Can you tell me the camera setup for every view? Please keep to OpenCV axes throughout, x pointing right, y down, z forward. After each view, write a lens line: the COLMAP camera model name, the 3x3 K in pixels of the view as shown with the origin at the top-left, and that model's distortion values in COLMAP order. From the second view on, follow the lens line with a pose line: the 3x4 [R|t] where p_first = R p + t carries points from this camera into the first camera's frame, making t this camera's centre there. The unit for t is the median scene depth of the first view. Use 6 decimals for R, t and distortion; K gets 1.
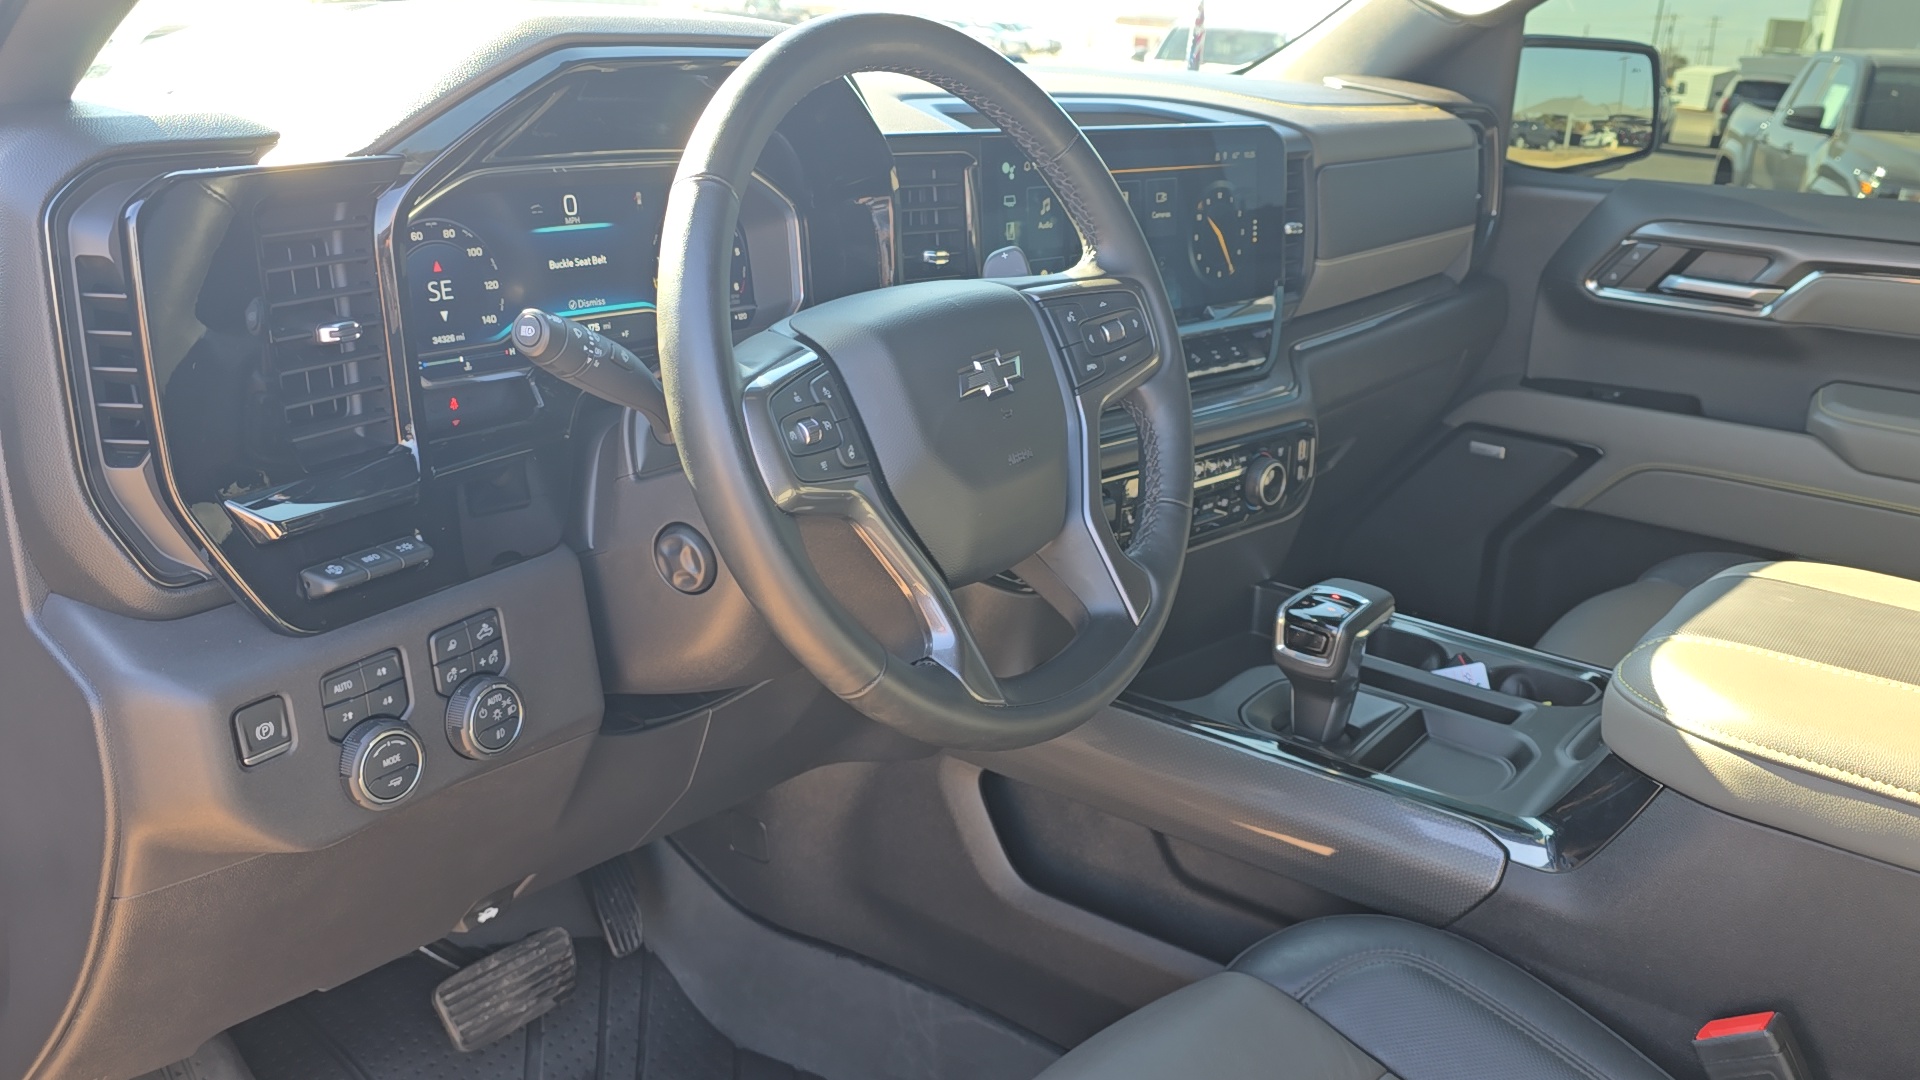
lens RADIAL K [[1607.5, 0, 963.9], [0, 1607.5, 541.0], [0, 0, 1]] dist [-0.008018, 0.037024]
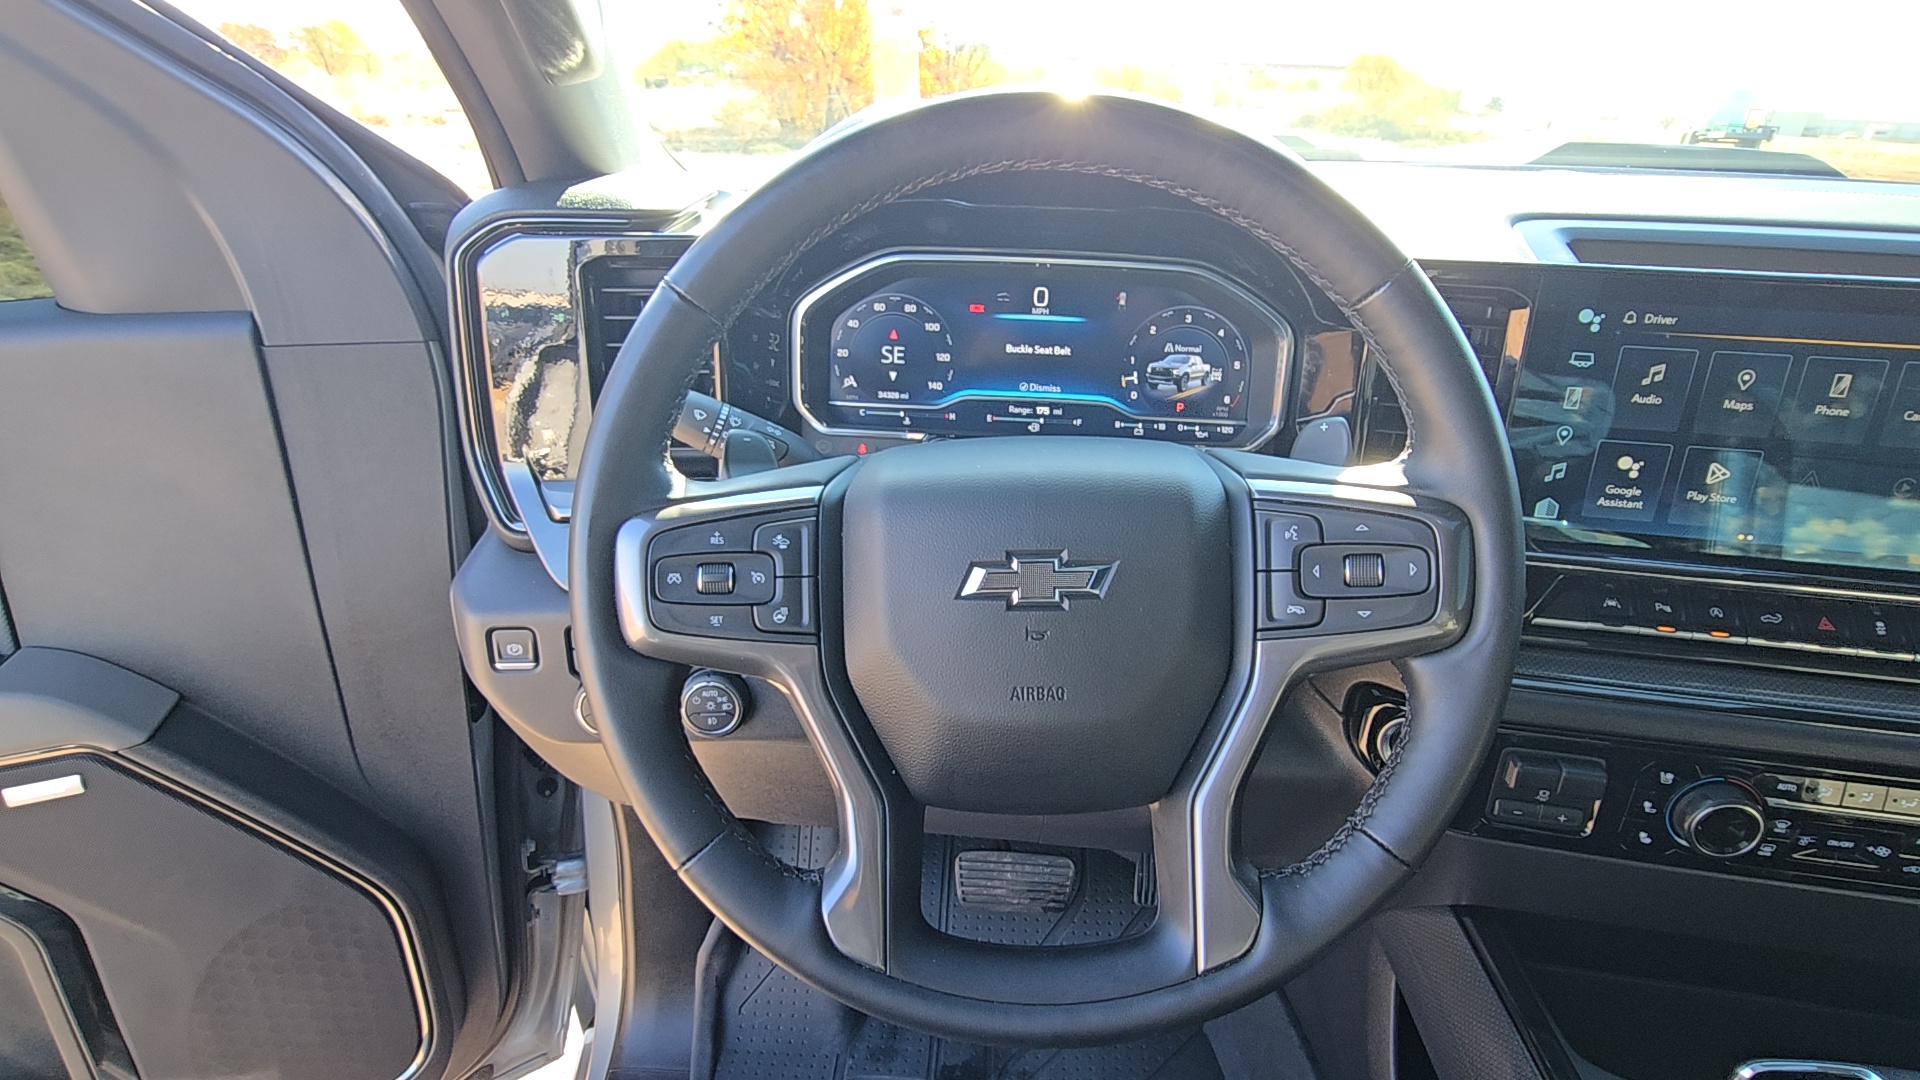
lens RADIAL K [[979.3, 0, 976.3], [0, 979.3, 548.0], [0, 0, 1]] dist [0.000940, 0.002370]
pose [[0.563173, 0.312290, -0.765056, 0.289418], [-0.256911, 0.946126, 0.197084, -0.166154], [0.785387, 0.085559, 0.613063, 0.568109]]
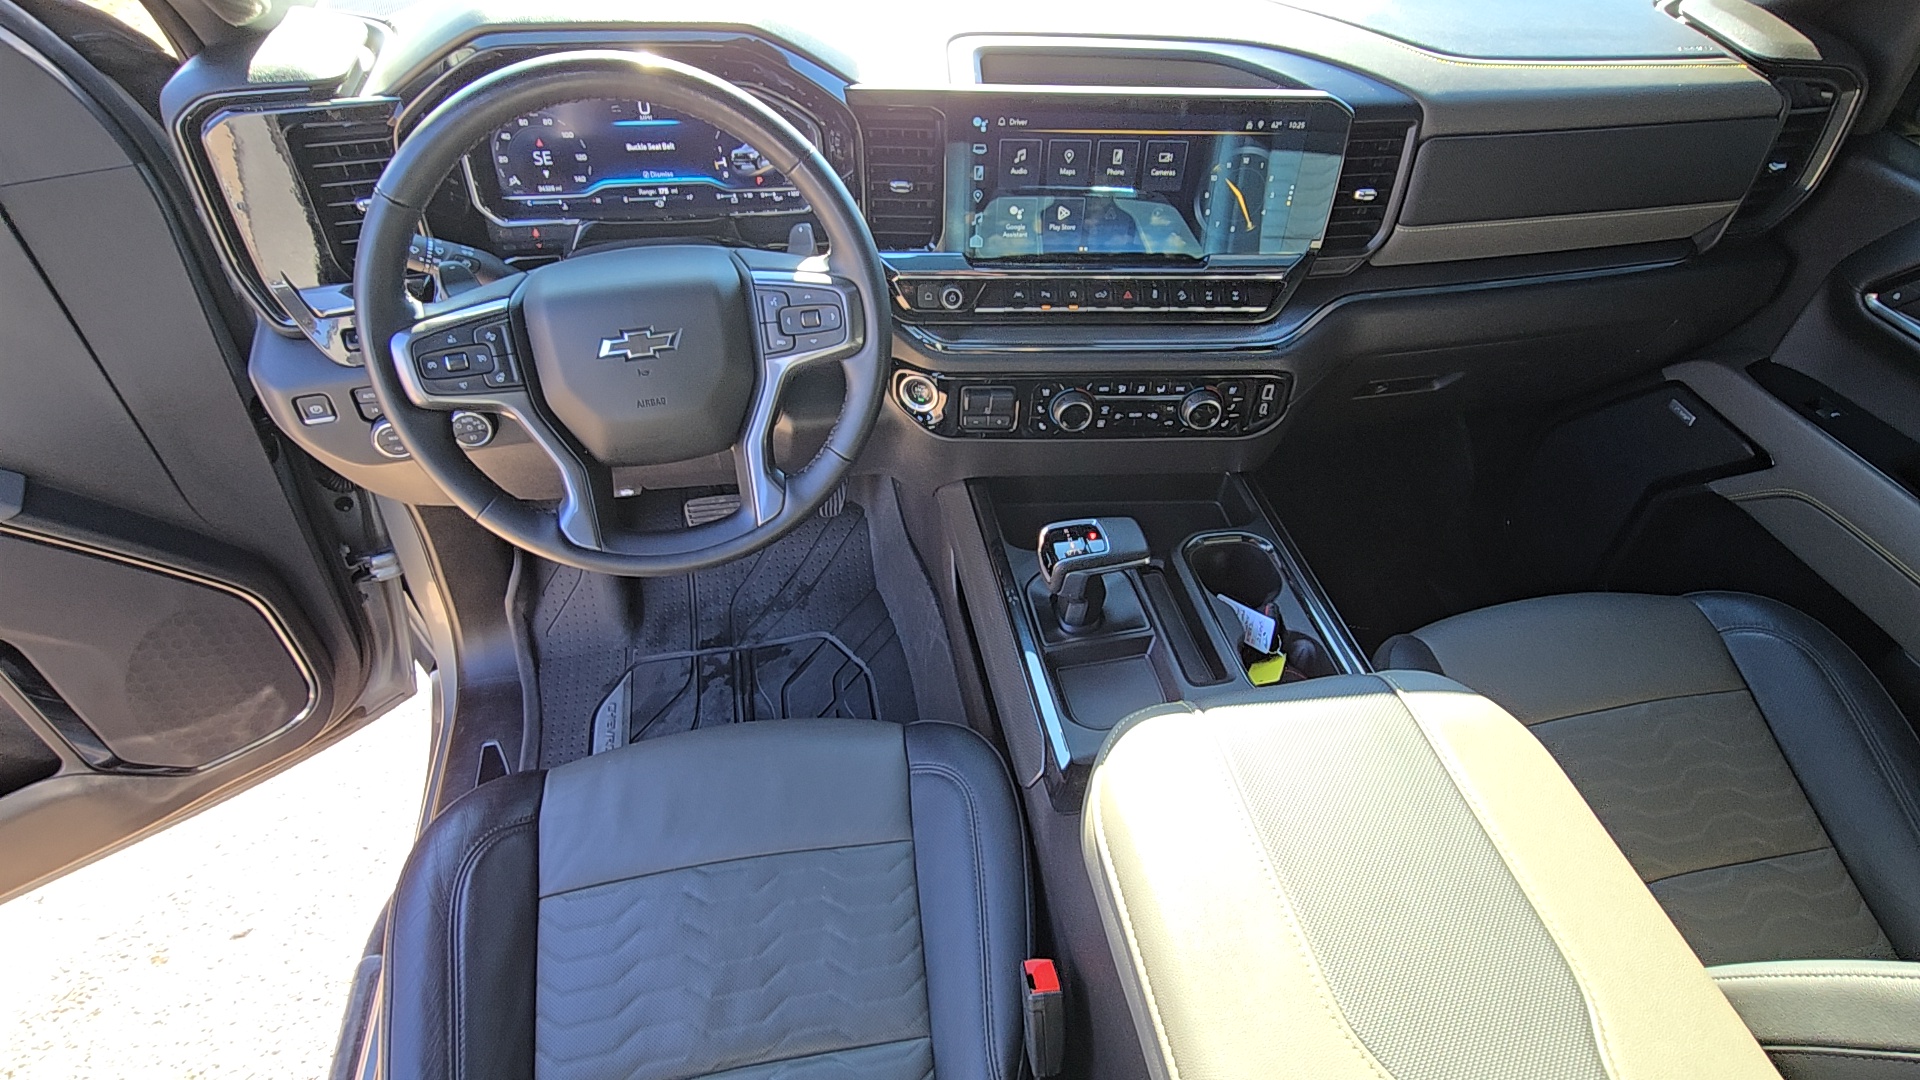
lens RADIAL K [[979.3, 0, 969.6], [0, 979.3, 537.2], [0, 0, 1]] dist [0.000940, 0.002370]
pose [[0.752571, 0.440882, -0.489142, 0.612618], [-0.209691, 0.864579, 0.456654, -0.342221], [0.624233, -0.241096, 0.743106, 0.403281]]
